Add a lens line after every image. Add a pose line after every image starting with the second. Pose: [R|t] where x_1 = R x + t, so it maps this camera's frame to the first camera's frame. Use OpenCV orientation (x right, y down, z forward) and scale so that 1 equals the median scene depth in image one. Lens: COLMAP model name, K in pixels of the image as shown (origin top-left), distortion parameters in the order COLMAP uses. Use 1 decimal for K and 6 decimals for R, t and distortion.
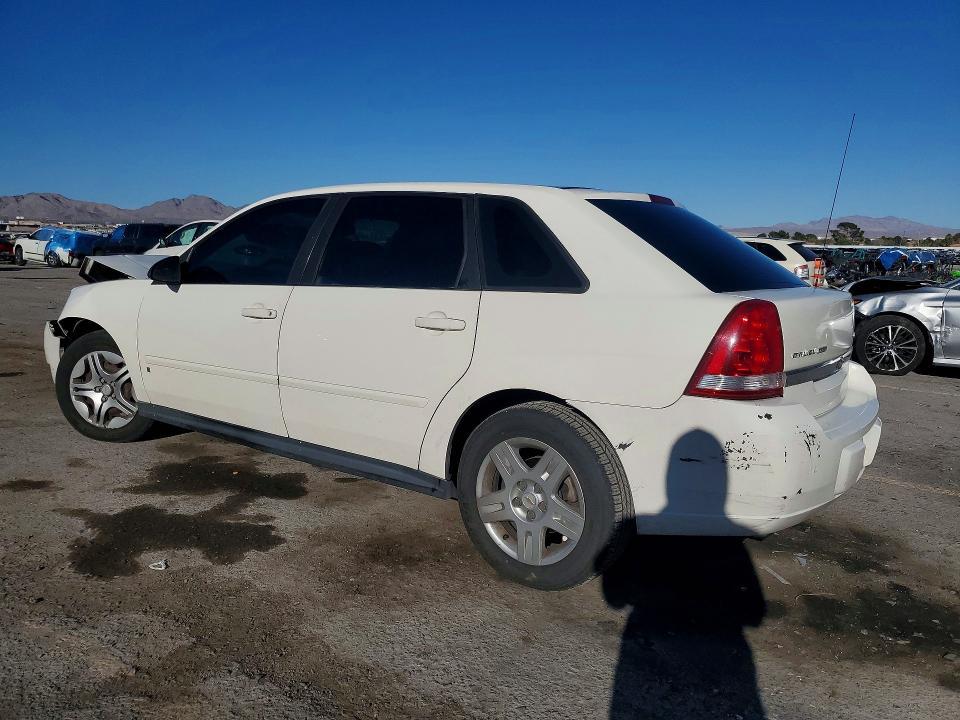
lens RADIAL K [[759.3, 0, 480.4], [0, 759.3, 359.9], [0, 0, 1]] dist [0.013570, -0.013150]
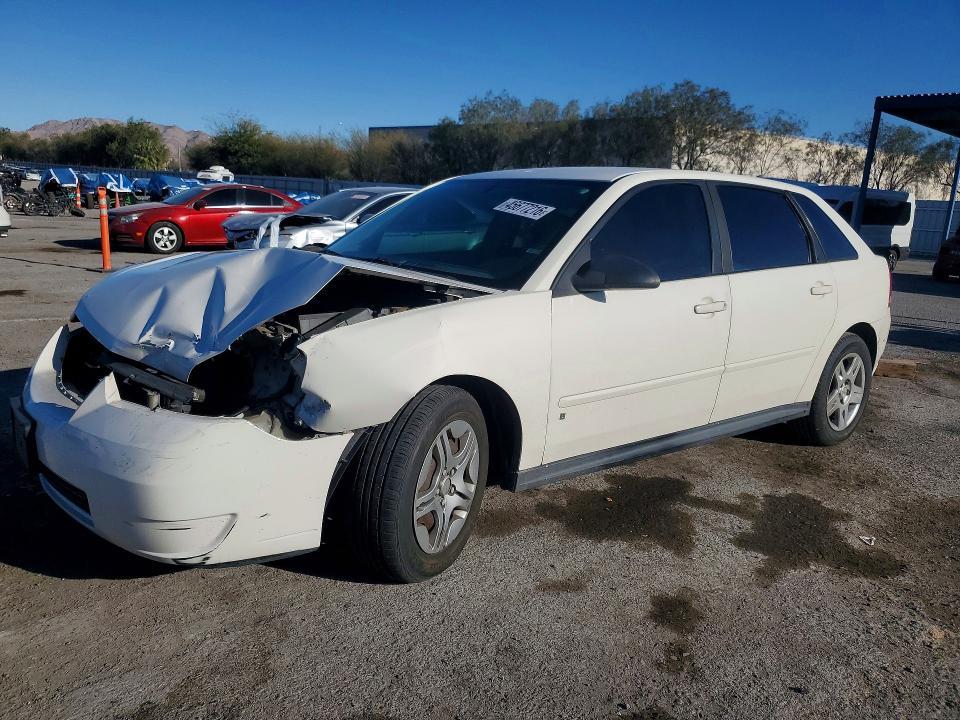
lens RADIAL K [[759.3, 0, 480.3], [0, 759.3, 361.8], [0, 0, 1]] dist [0.013570, -0.013150]
pose [[0.259299, -0.217444, 0.941001, -1.298550], [0.101192, 0.975079, 0.197435, -0.215149], [-0.960481, 0.044027, 0.274841, 1.027499]]
